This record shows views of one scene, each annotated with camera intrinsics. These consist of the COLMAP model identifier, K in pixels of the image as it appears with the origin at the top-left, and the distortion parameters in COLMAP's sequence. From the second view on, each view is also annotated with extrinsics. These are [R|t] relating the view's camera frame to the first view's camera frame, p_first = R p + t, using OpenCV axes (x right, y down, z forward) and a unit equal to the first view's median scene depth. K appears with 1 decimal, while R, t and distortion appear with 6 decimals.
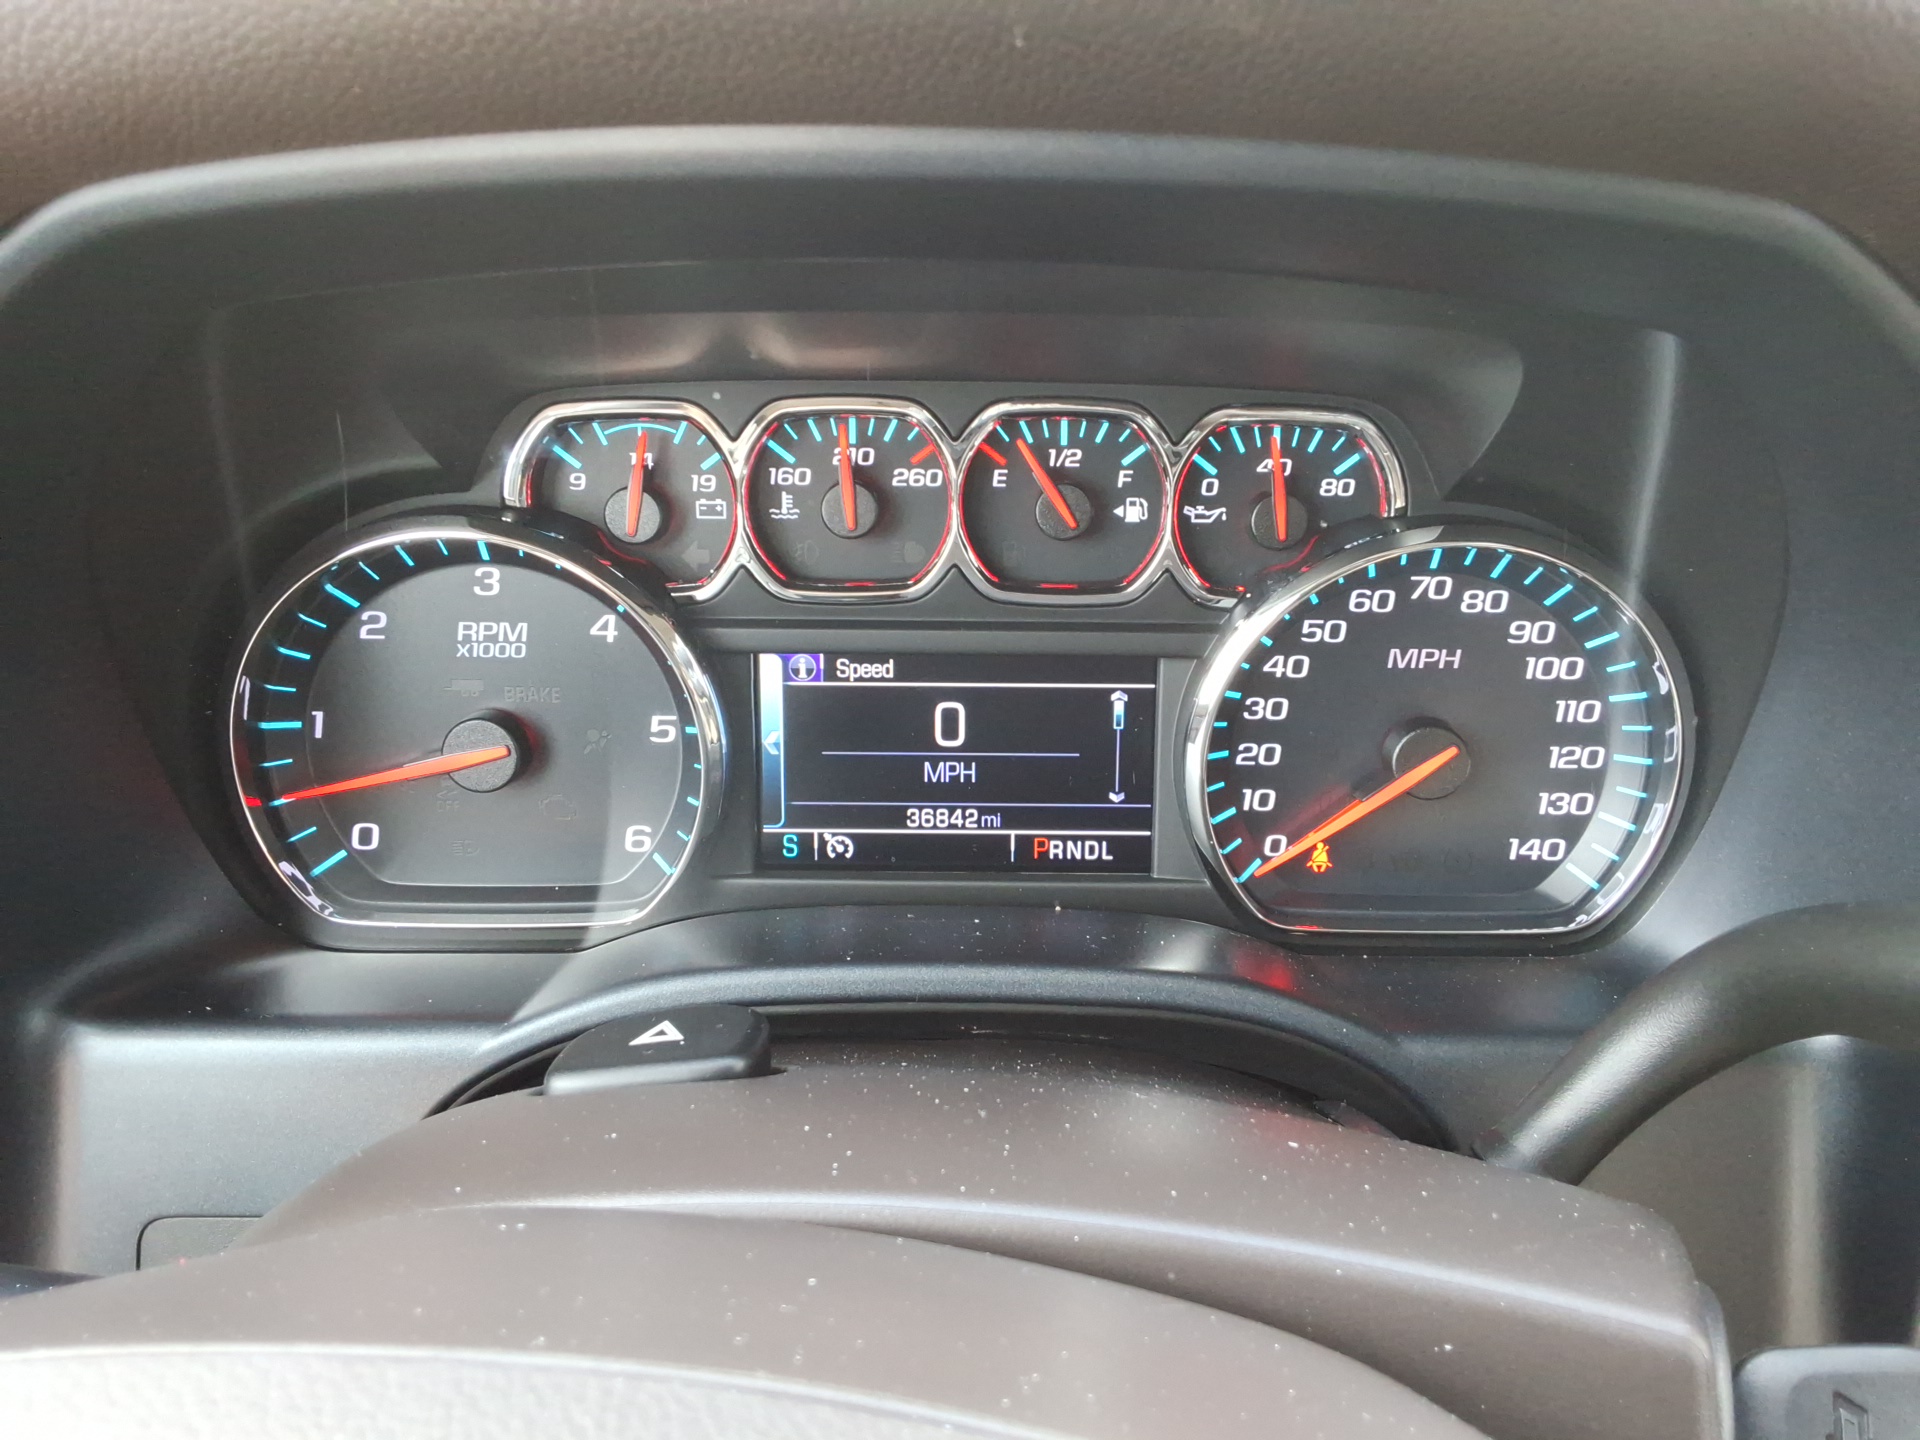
lens RADIAL K [[1538.9, 0, 981.6], [0, 1538.9, 702.6], [0, 0, 1]] dist [0.117150, -0.185770]
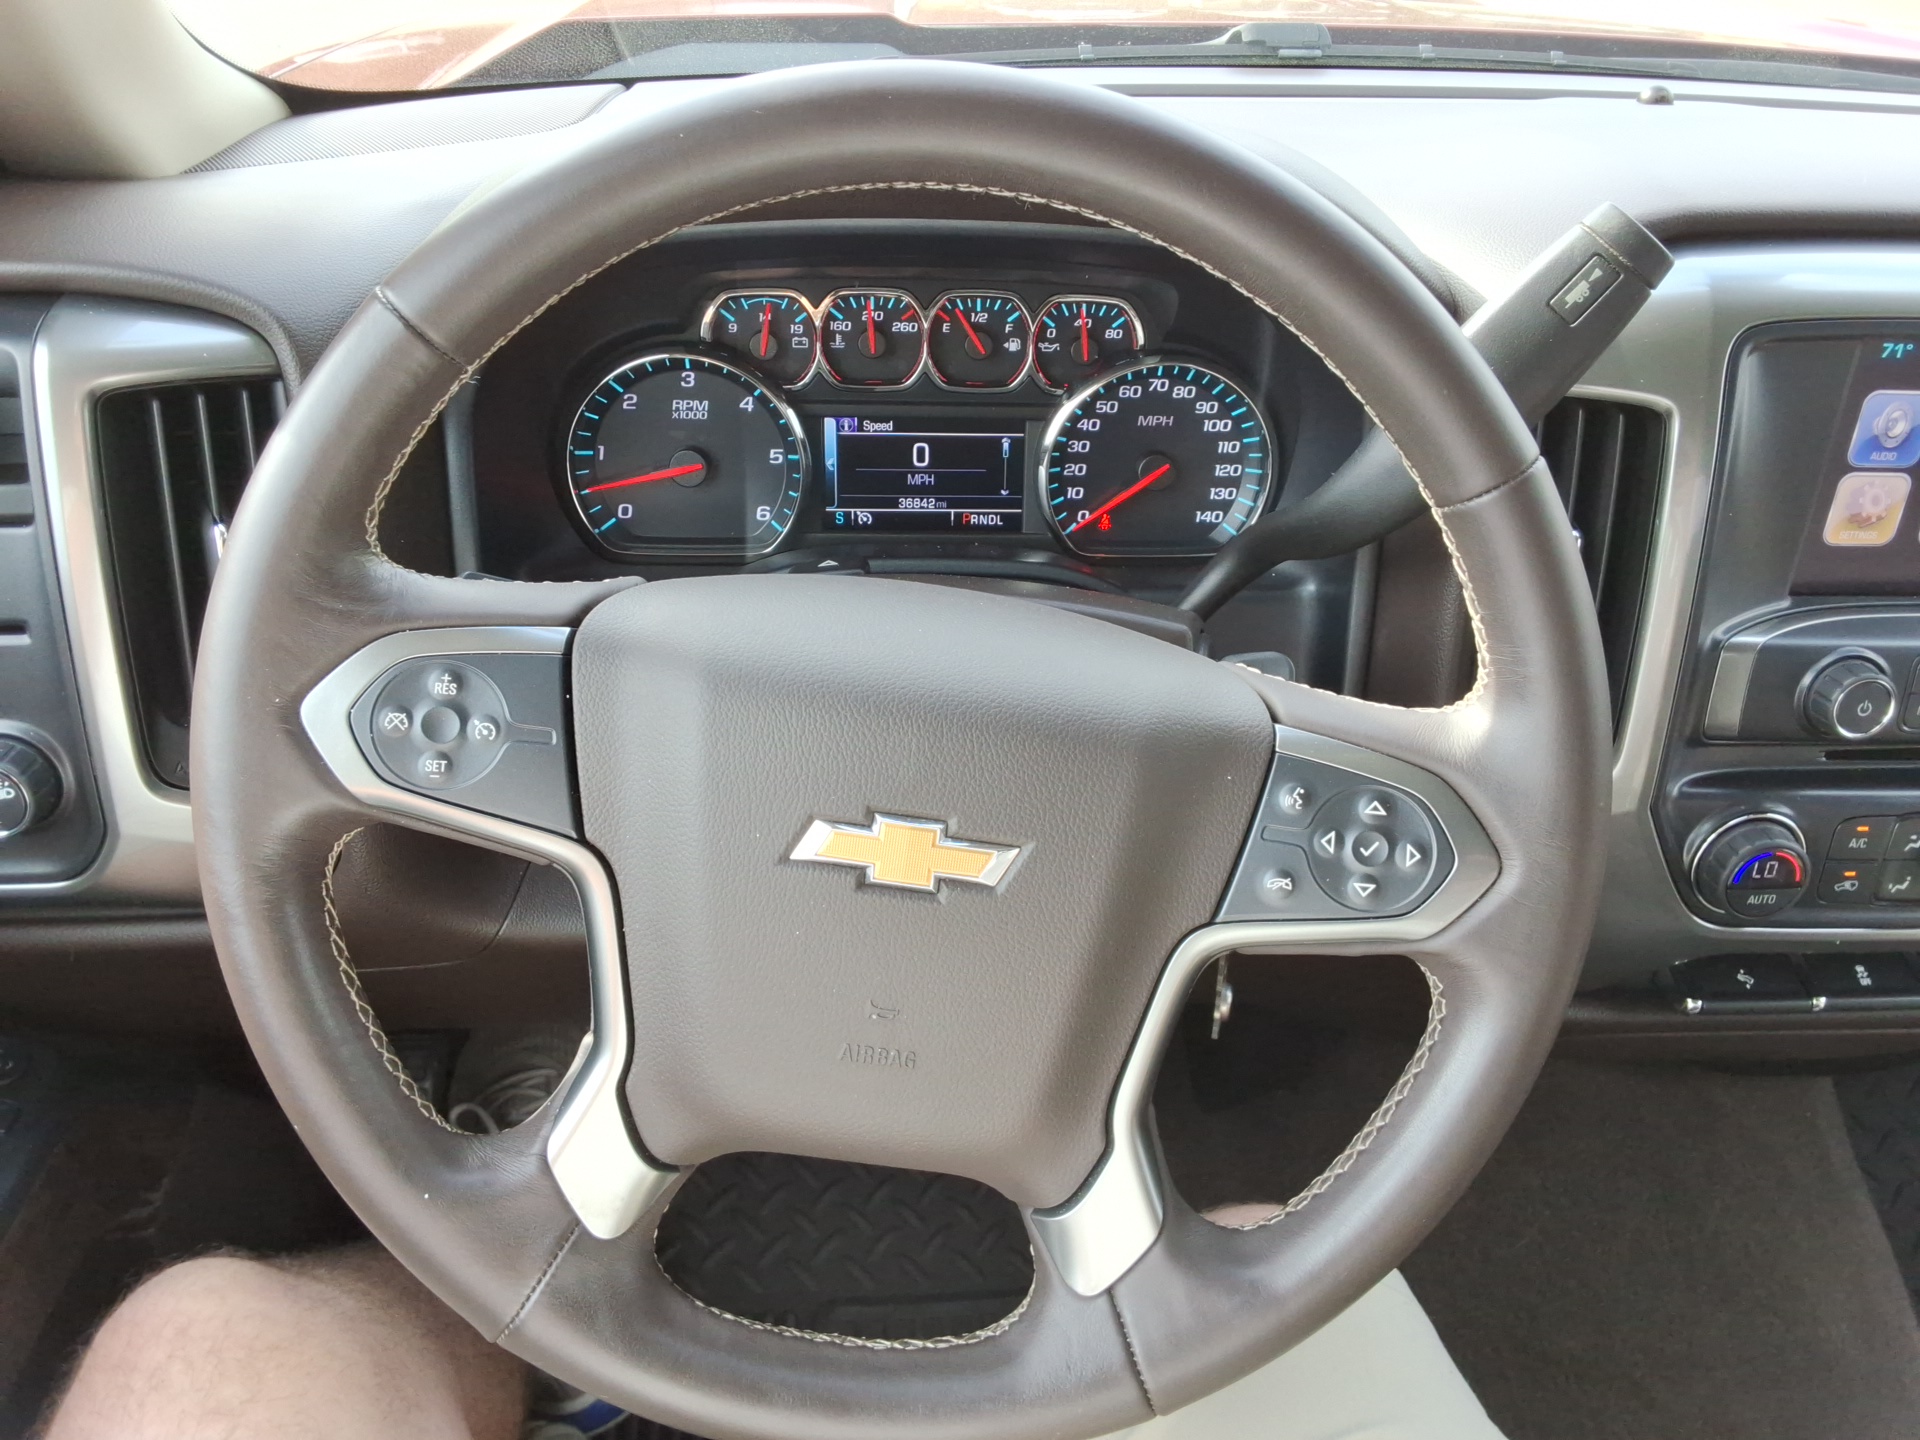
lens RADIAL K [[1538.9, 0, 981.6], [0, 1538.9, 702.6], [0, 0, 1]] dist [0.117150, -0.185770]
pose [[0.997001, -0.011754, 0.076496, -0.100848], [0.001476, 0.991108, 0.133054, 0.067574], [-0.077379, -0.132542, 0.988152, -1.033618]]
